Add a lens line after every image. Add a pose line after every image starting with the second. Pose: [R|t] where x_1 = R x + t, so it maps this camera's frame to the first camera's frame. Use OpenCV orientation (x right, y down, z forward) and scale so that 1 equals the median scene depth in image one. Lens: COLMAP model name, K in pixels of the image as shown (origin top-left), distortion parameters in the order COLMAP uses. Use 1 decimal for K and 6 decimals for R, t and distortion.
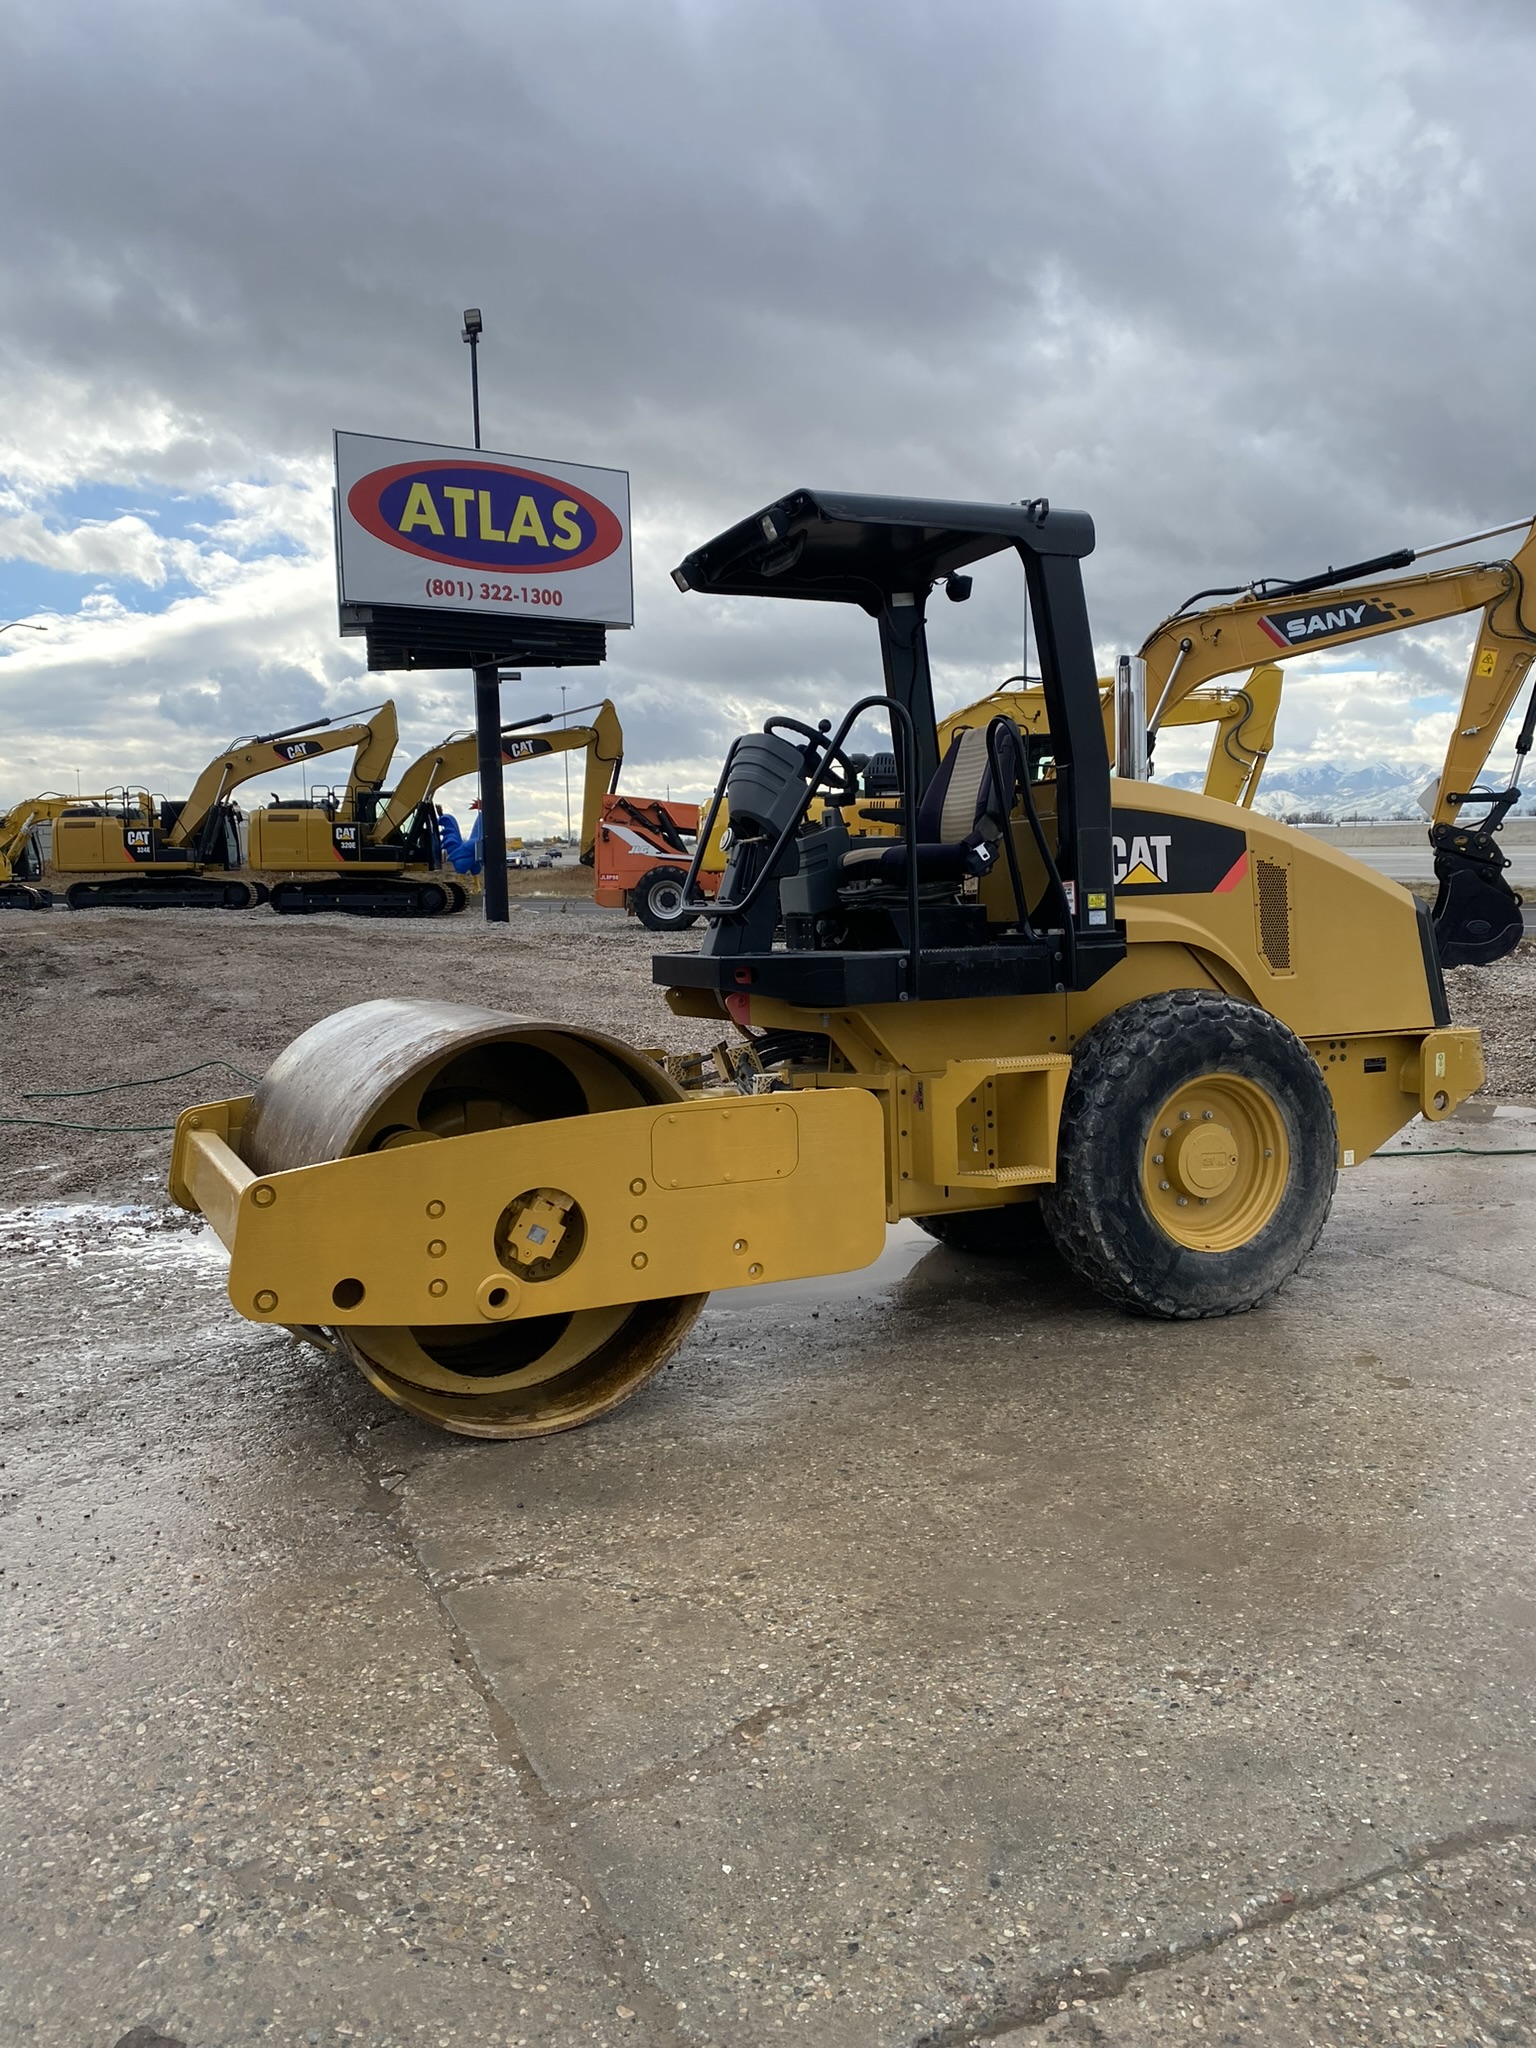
lens RADIAL K [[1515.8, 0, 768.0], [0, 1515.8, 1024.0], [0, 0, 1]] dist [0.108373, -0.269351]
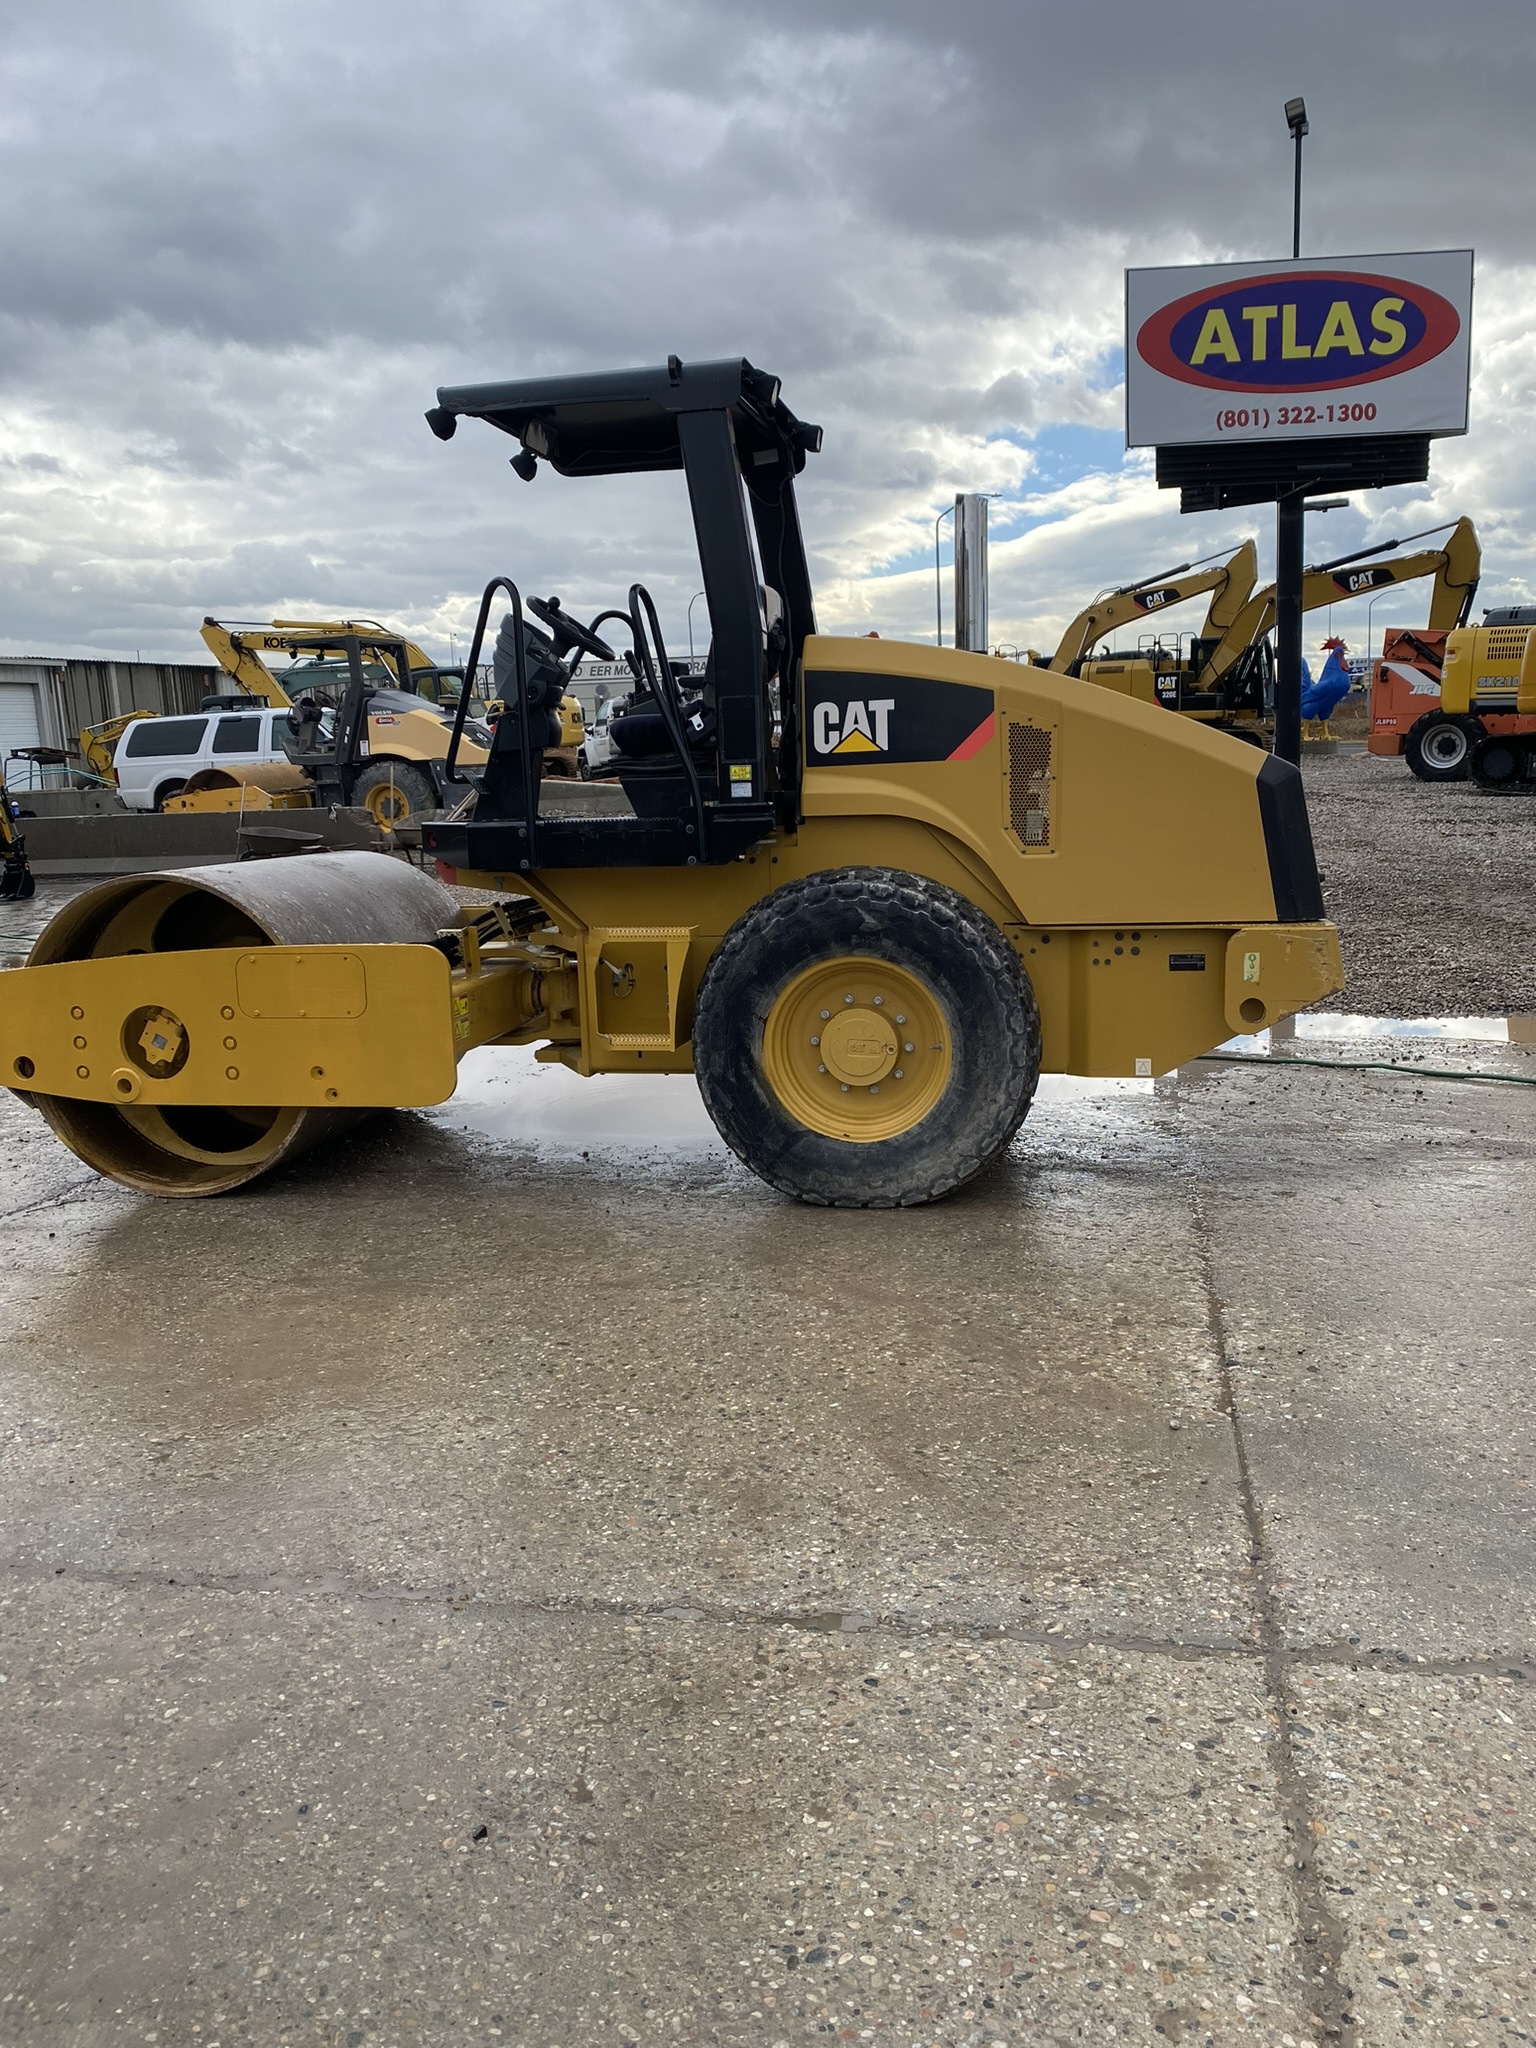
lens RADIAL K [[1501.0, 0, 768.0], [0, 1501.0, 1024.0], [0, 0, 1]] dist [0.041539, -0.034288]
pose [[0.824511, 0.091899, -0.558334, 0.724960], [-0.035329, 0.993159, 0.111296, -0.026098], [0.564742, -0.072039, 0.822117, 0.187923]]
